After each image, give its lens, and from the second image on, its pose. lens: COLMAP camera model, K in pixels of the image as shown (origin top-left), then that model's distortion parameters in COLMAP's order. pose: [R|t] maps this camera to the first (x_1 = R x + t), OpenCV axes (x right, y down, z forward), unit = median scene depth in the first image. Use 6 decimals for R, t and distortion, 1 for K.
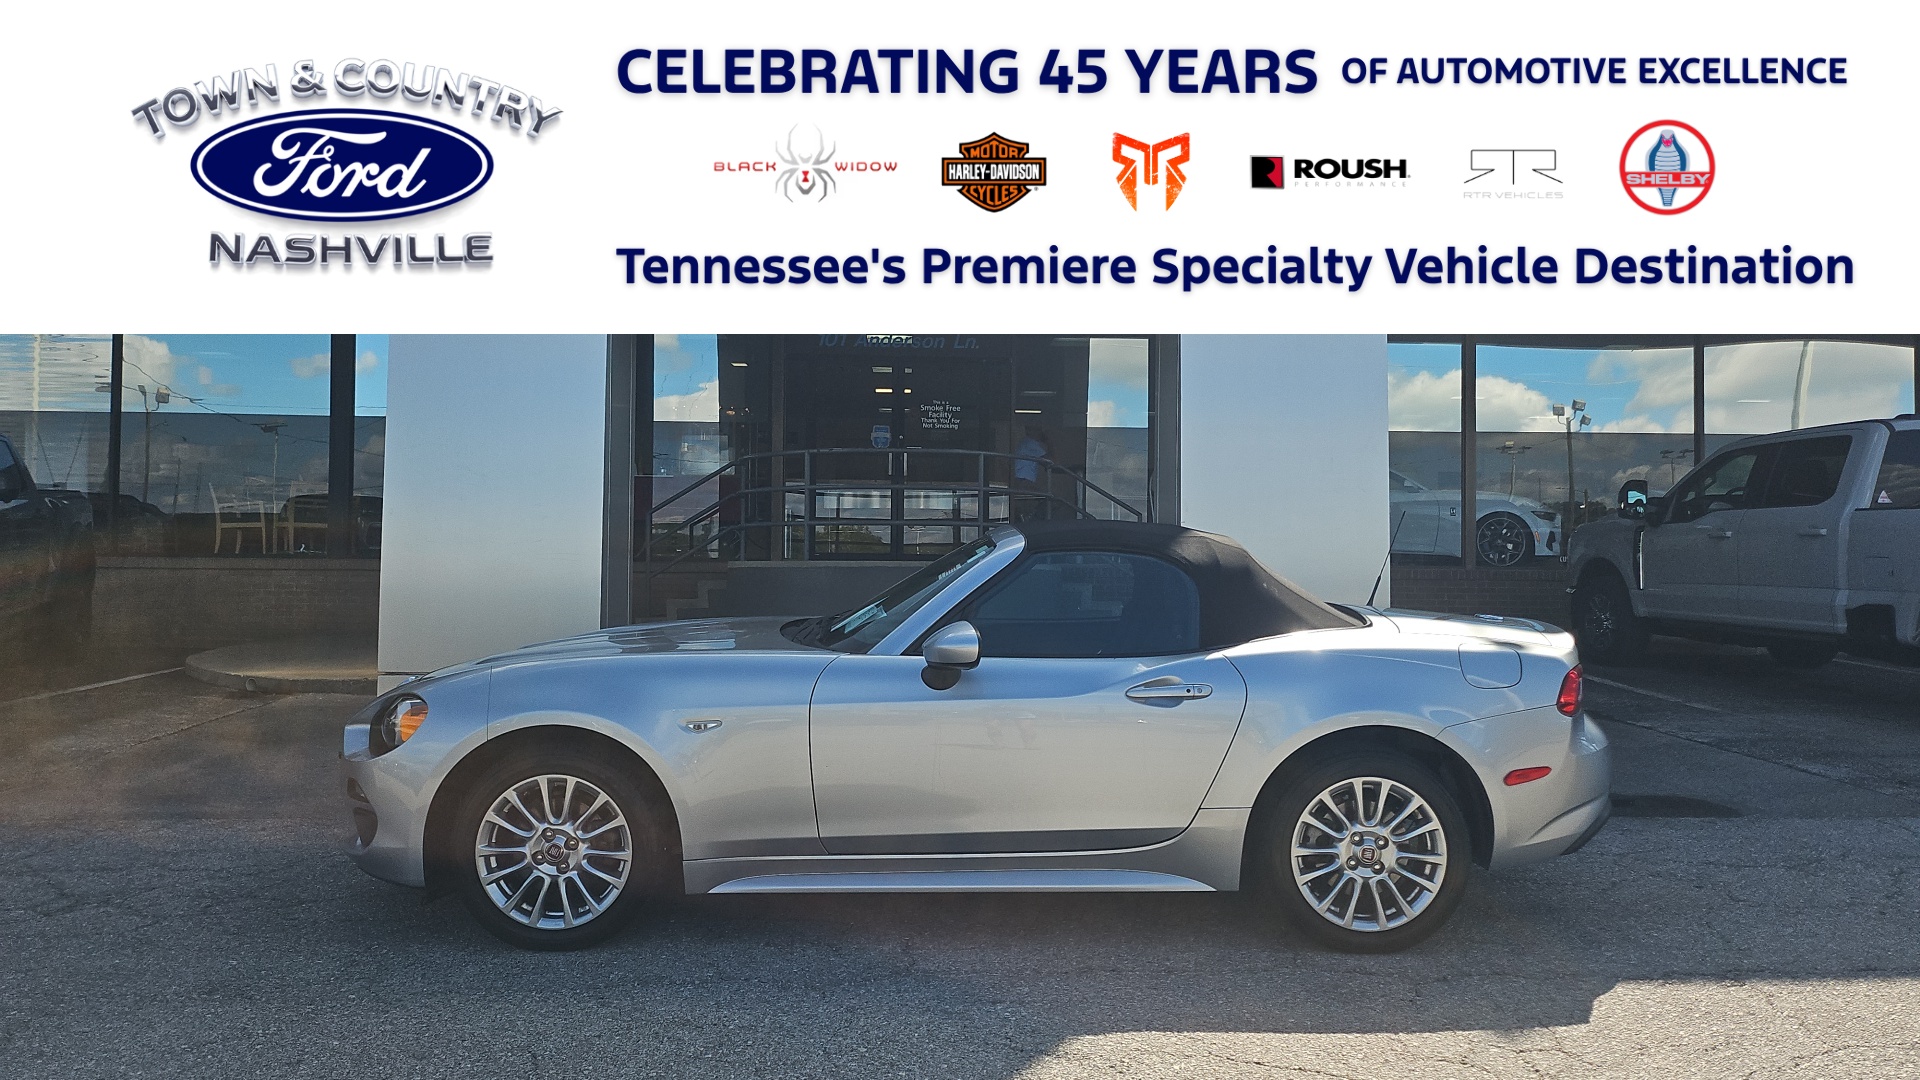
lens RADIAL K [[1383.1, 0, 965.8], [0, 1383.1, 538.2], [0, 0, 1]] dist [0.118465, -0.148066]
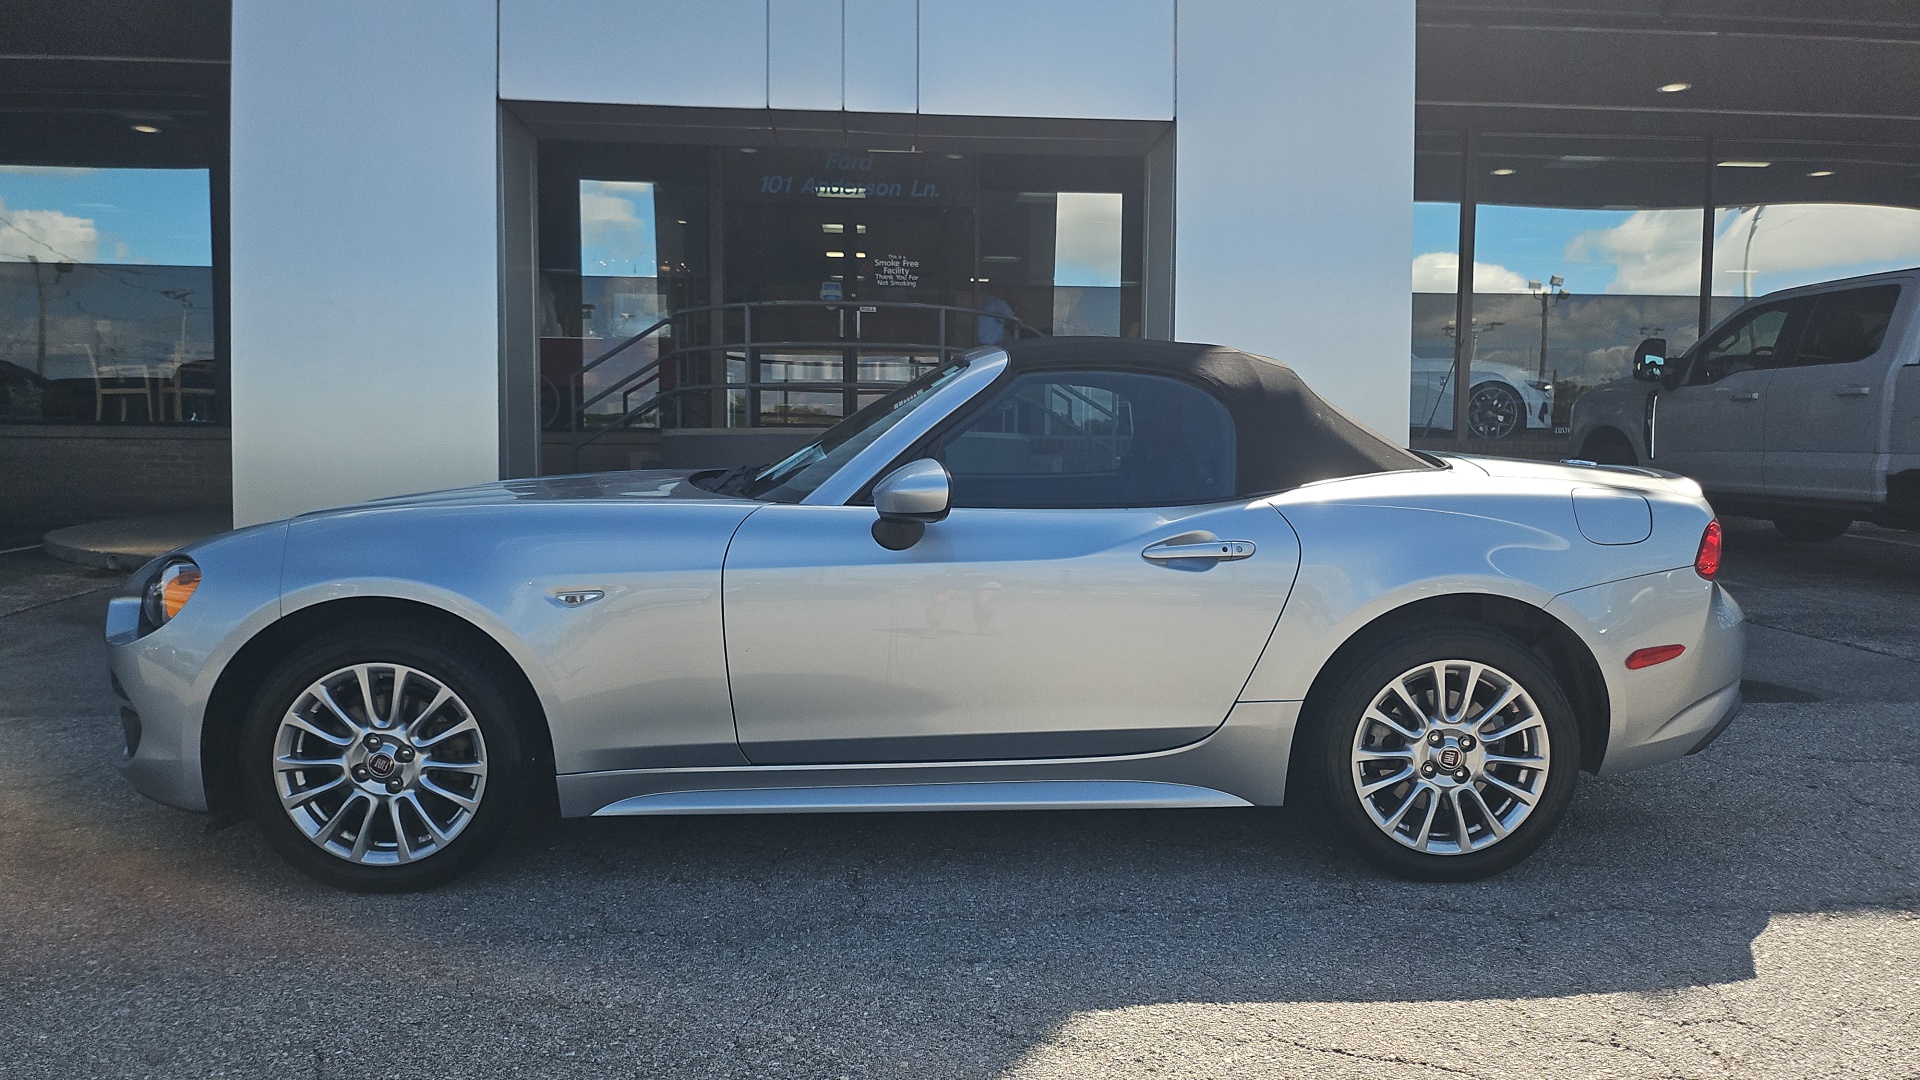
lens RADIAL K [[1383.1, 0, 965.8], [0, 1383.1, 538.2], [0, 0, 1]] dist [0.118465, -0.148066]
pose [[0.999543, -0.002844, 0.030084, -0.003757], [0.000435, 0.996812, 0.079784, 0.042241], [-0.030215, -0.079734, 0.996358, 0.244830]]
